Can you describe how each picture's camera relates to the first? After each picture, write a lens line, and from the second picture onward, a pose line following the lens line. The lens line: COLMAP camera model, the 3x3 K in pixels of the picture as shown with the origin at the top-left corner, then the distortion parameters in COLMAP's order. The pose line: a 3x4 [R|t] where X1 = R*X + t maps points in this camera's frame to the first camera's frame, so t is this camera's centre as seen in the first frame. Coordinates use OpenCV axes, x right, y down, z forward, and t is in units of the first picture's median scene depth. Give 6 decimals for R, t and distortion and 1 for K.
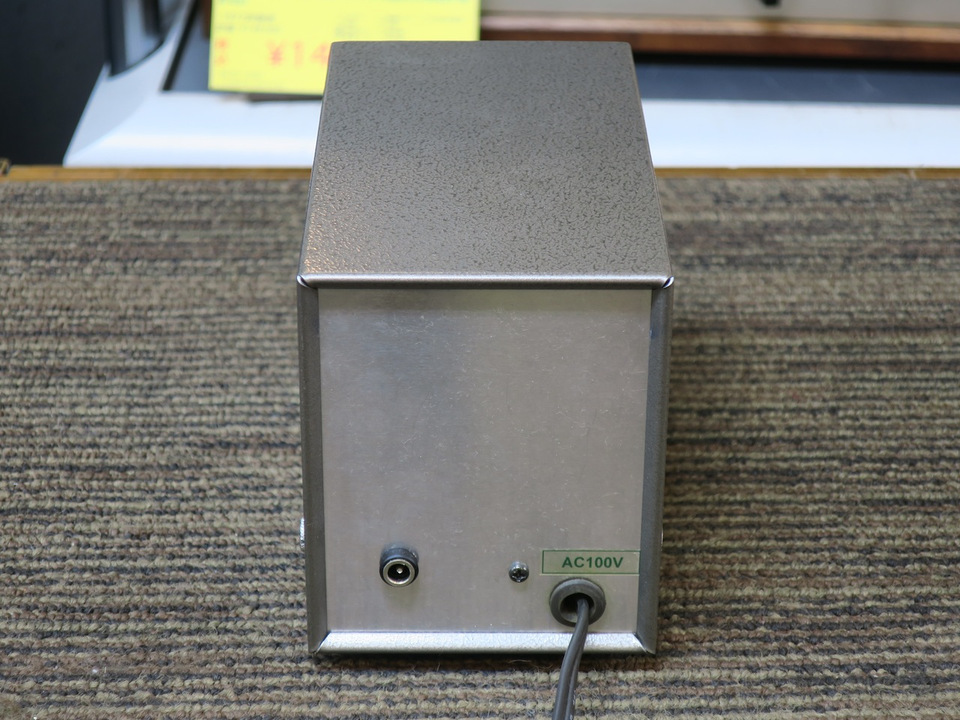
lens RADIAL K [[2222.4, 0, 480.0], [0, 2222.4, 360.0], [0, 0, 1]] dist [-0.002145, -2.266300]
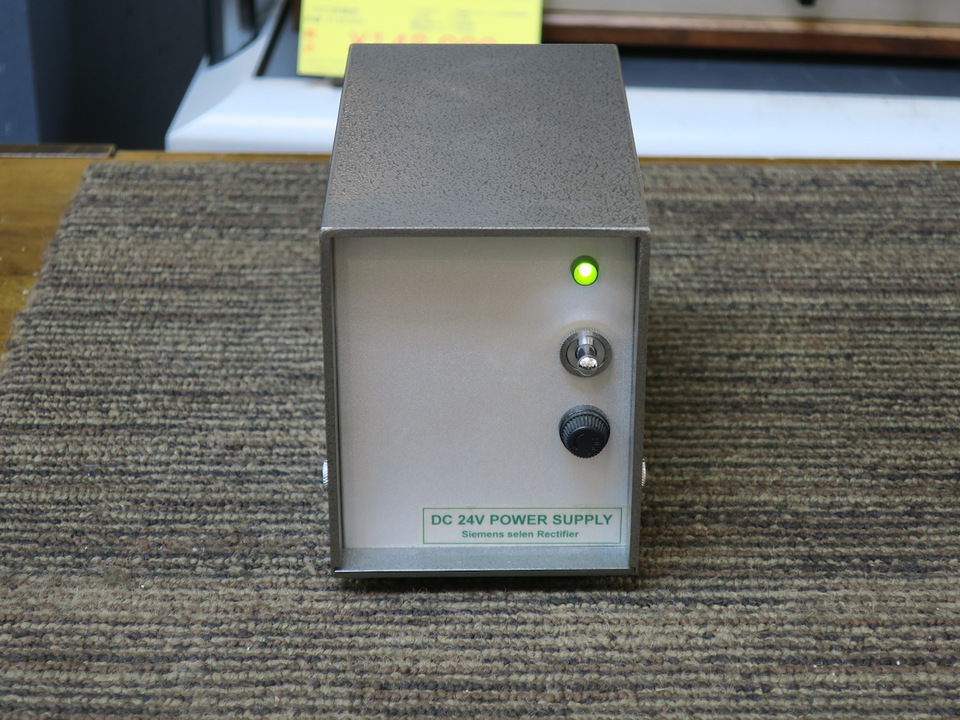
lens RADIAL K [[2222.4, 0, 480.0], [0, 2222.4, 360.0], [0, 0, 1]] dist [-0.002145, -2.266300]
pose [[0.999348, 0.010648, -0.034505, 0.012360], [-0.011594, 0.999559, -0.027338, 0.061908], [0.034198, 0.027720, 0.999031, -0.138622]]
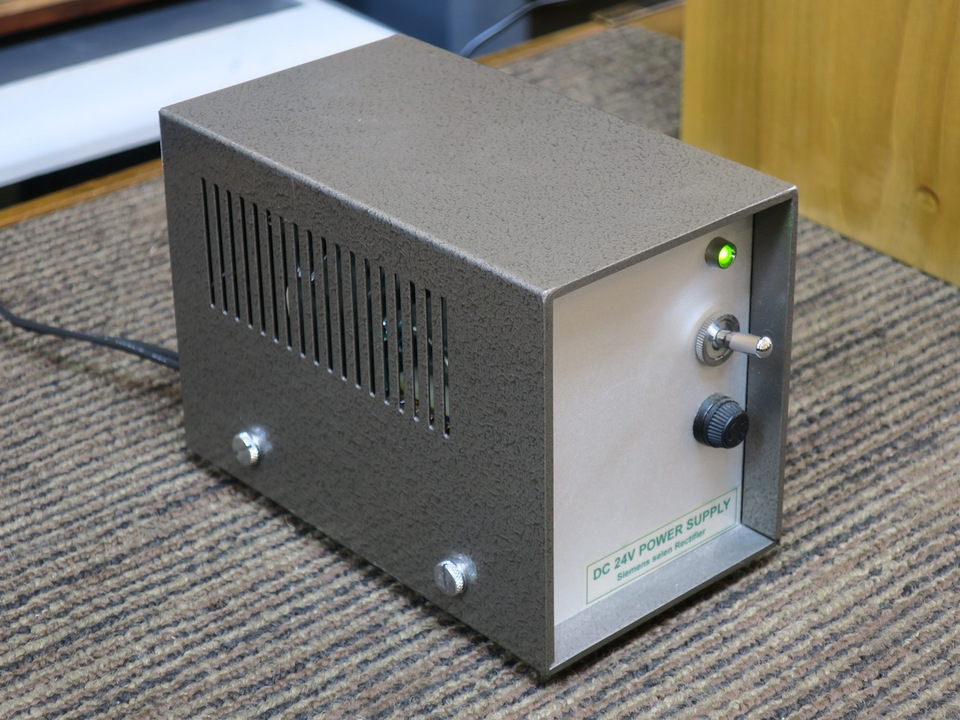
lens RADIAL K [[2222.4, 0, 480.0], [0, 2222.4, 360.0], [0, 0, 1]] dist [-0.002145, -2.266300]
pose [[0.779649, -0.319256, 0.538724, -0.527320], [0.316210, 0.943258, 0.101366, -0.079124], [-0.540518, 0.091320, 0.836362, 0.121052]]
